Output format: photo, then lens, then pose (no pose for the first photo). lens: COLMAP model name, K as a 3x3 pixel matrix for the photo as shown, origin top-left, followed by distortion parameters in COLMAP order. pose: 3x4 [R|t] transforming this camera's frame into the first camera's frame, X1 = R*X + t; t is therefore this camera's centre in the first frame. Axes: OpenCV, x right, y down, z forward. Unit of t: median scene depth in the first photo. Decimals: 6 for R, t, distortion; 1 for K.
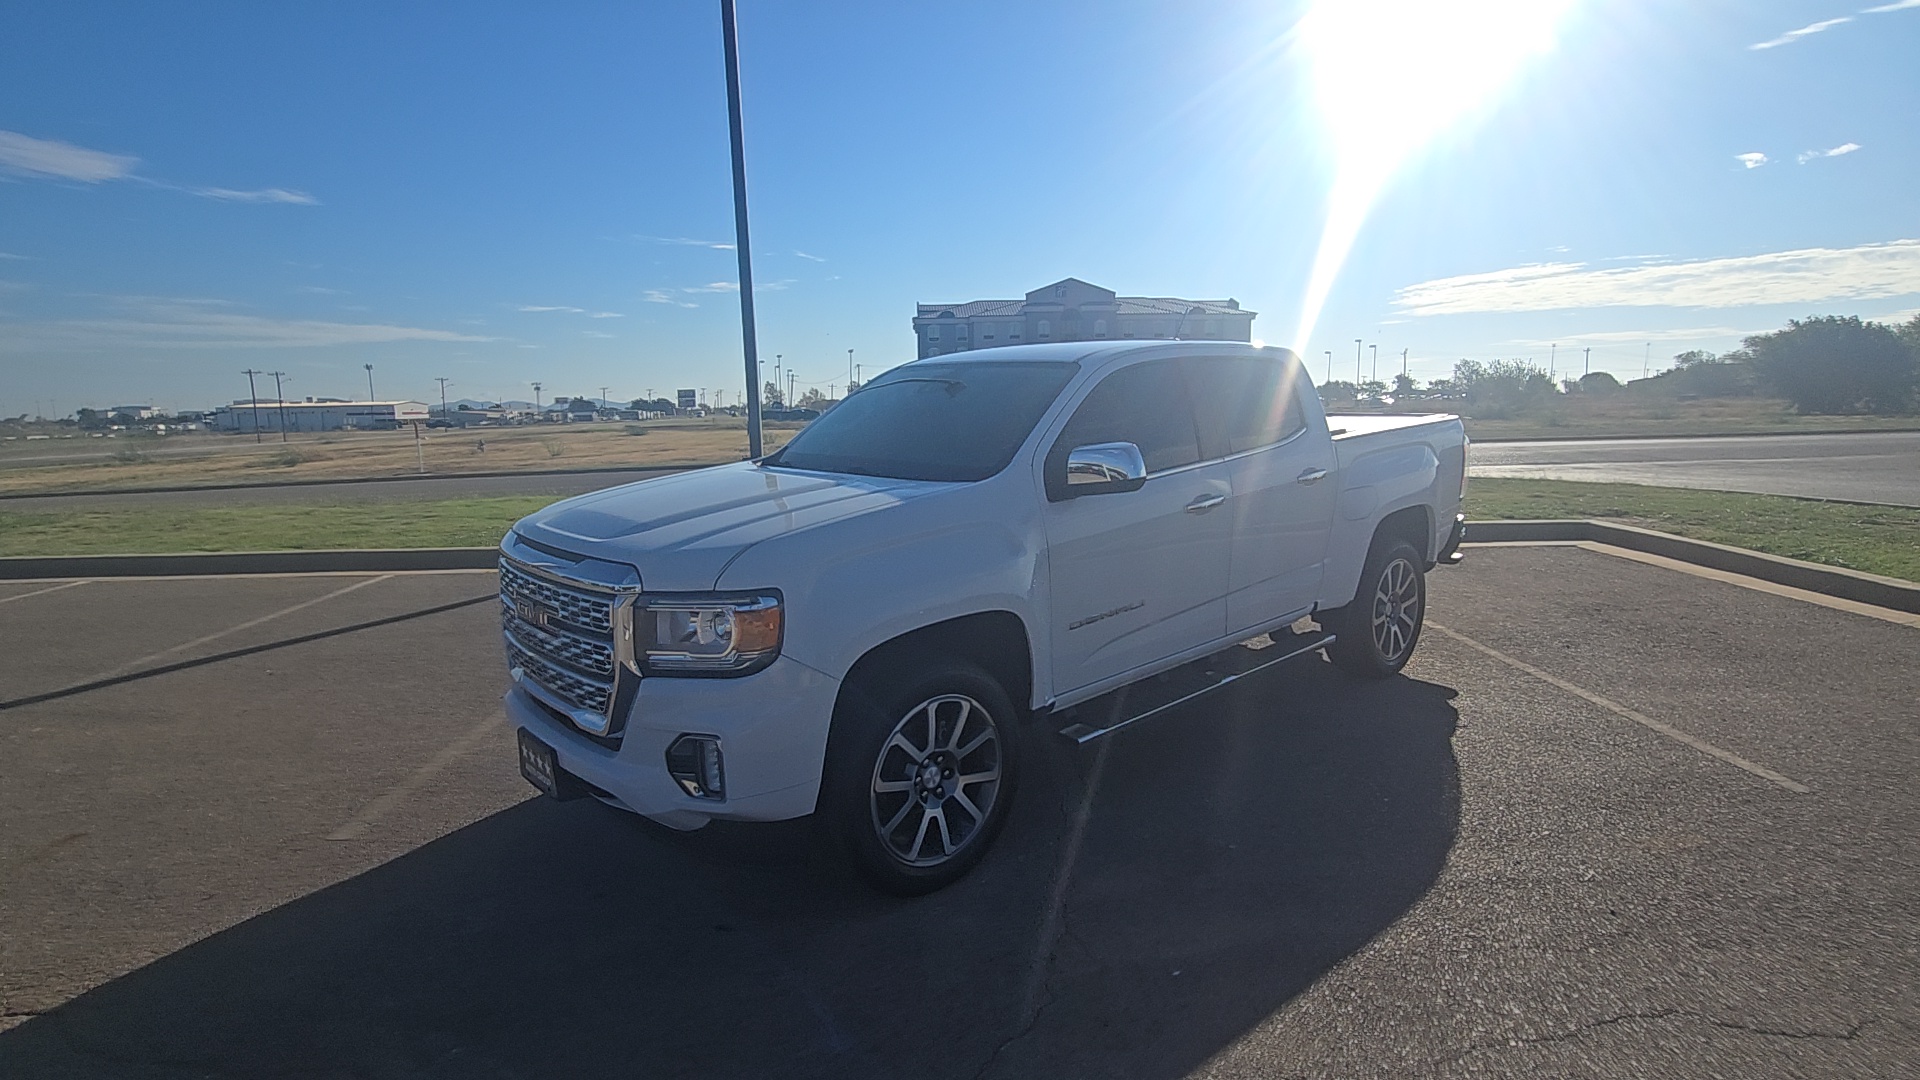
lens RADIAL K [[964.4, 0, 970.5], [0, 964.4, 549.1], [0, 0, 1]] dist [-0.000883, 0.000676]
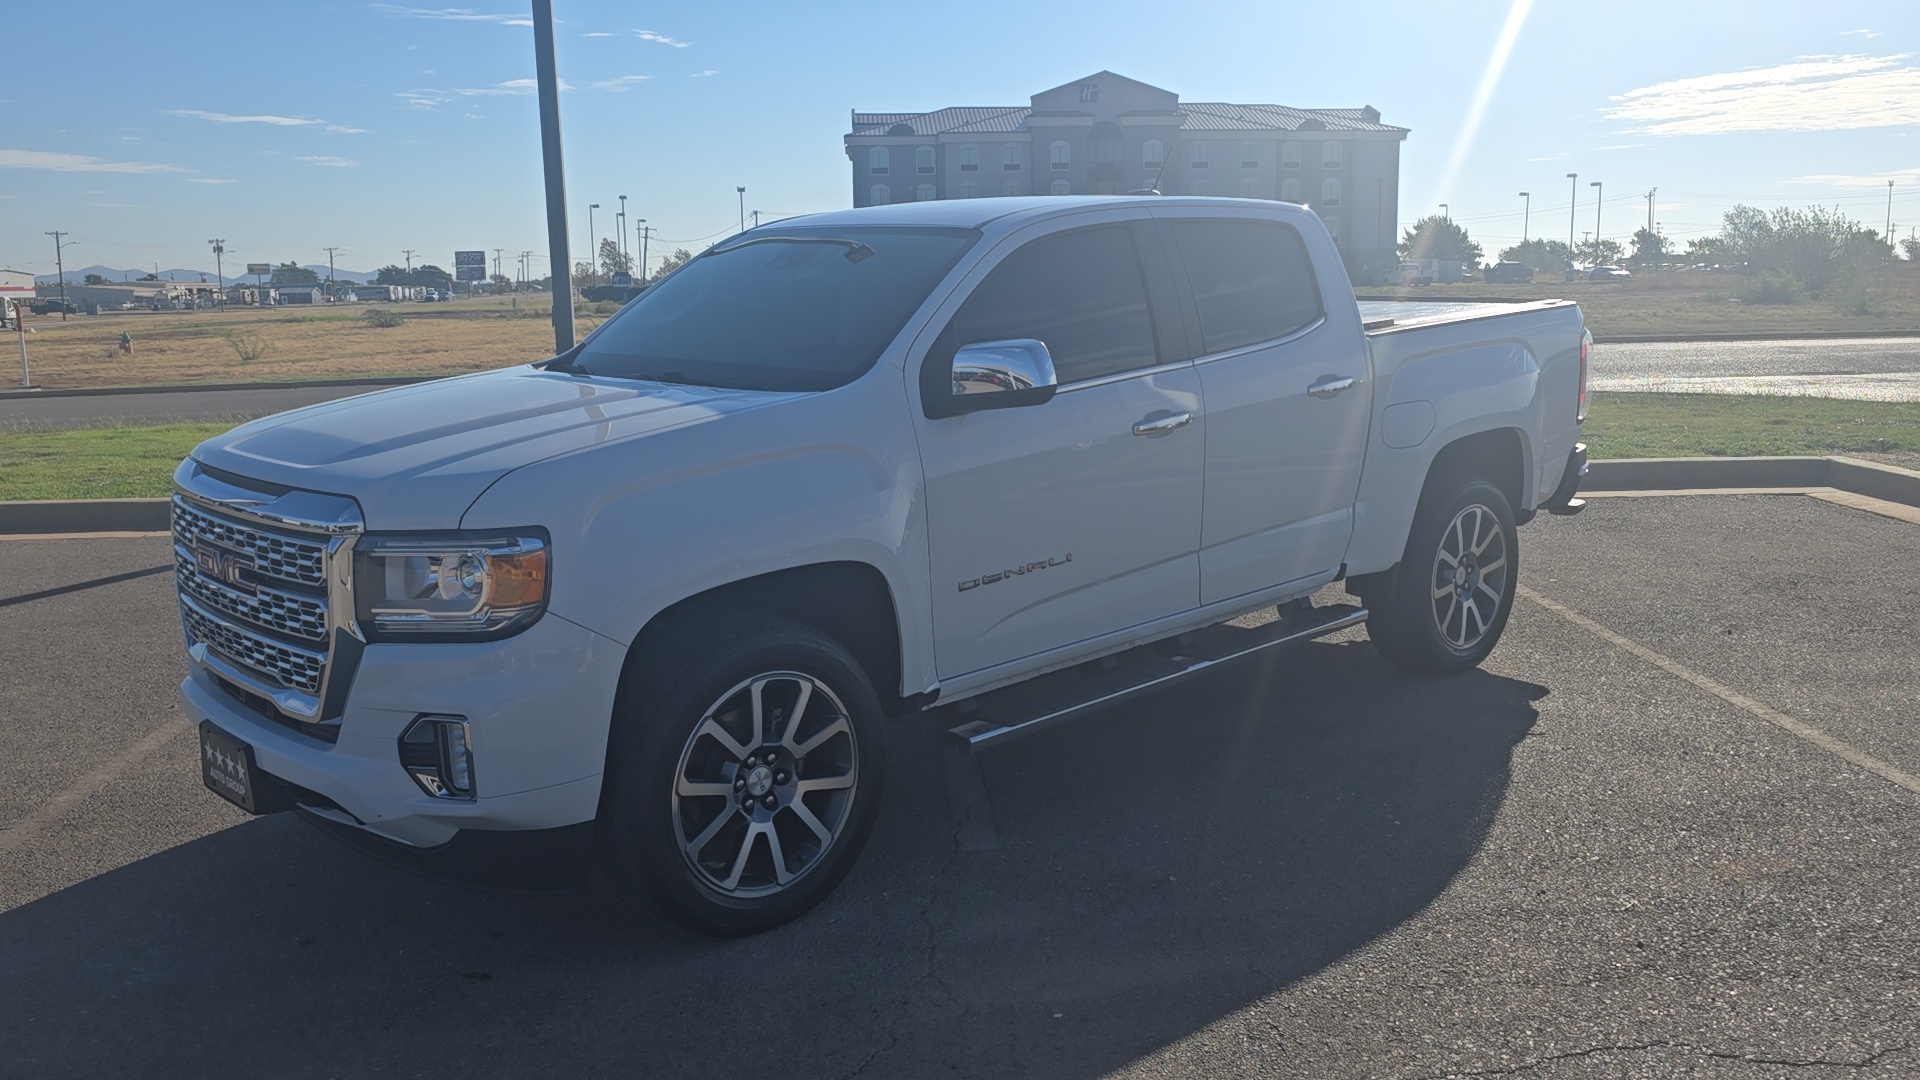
lens RADIAL K [[1592.4, 0, 993.2], [0, 1592.4, 509.8], [0, 0, 1]] dist [-0.000547, 0.006802]
pose [[0.999537, -0.002138, 0.030367, 0.048574], [0.002249, 0.999991, -0.003628, 0.014038], [-0.030359, 0.003694, 0.999532, -0.114195]]
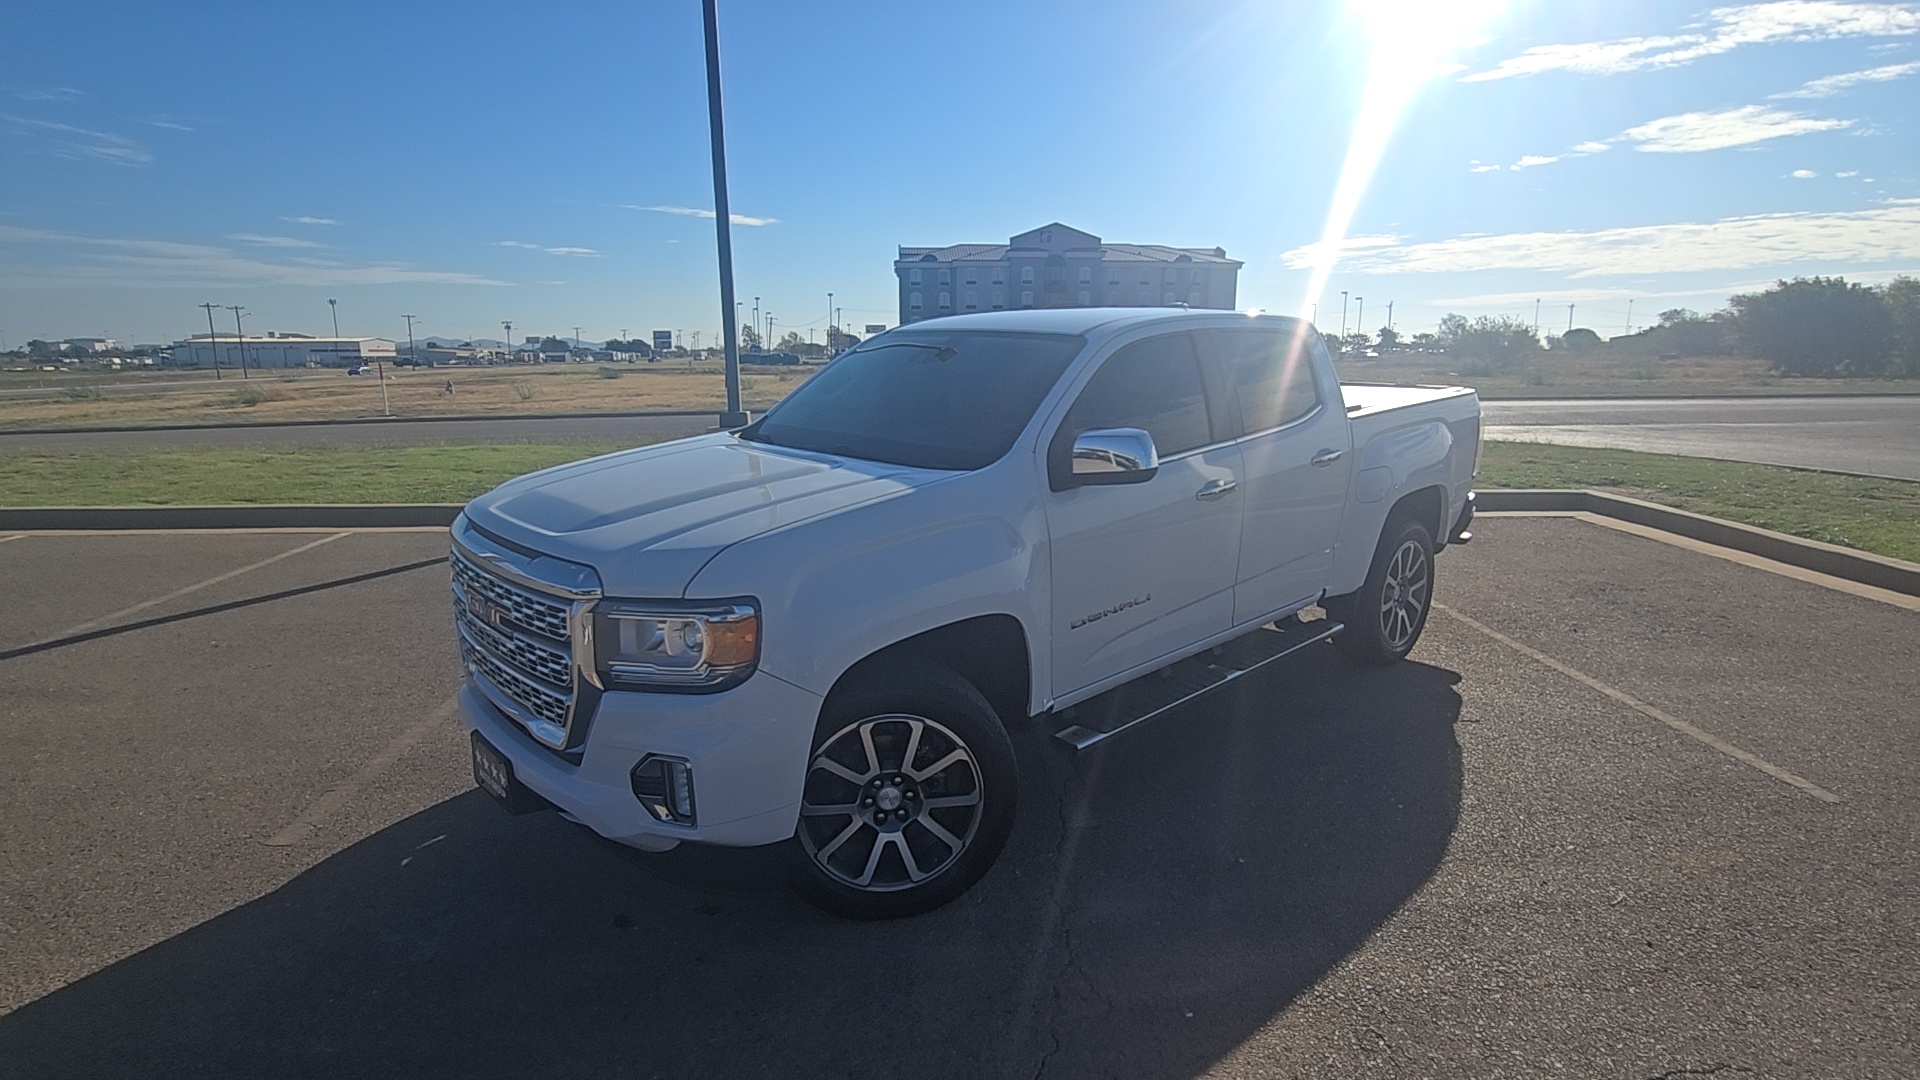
lens RADIAL K [[964.4, 0, 968.1], [0, 964.4, 563.8], [0, 0, 1]] dist [-0.000883, 0.000676]
pose [[0.999723, 0.012588, 0.019867, -0.009145], [-0.013920, 0.997562, 0.068385, -0.020796], [-0.018958, -0.068642, 0.997461, 0.044192]]
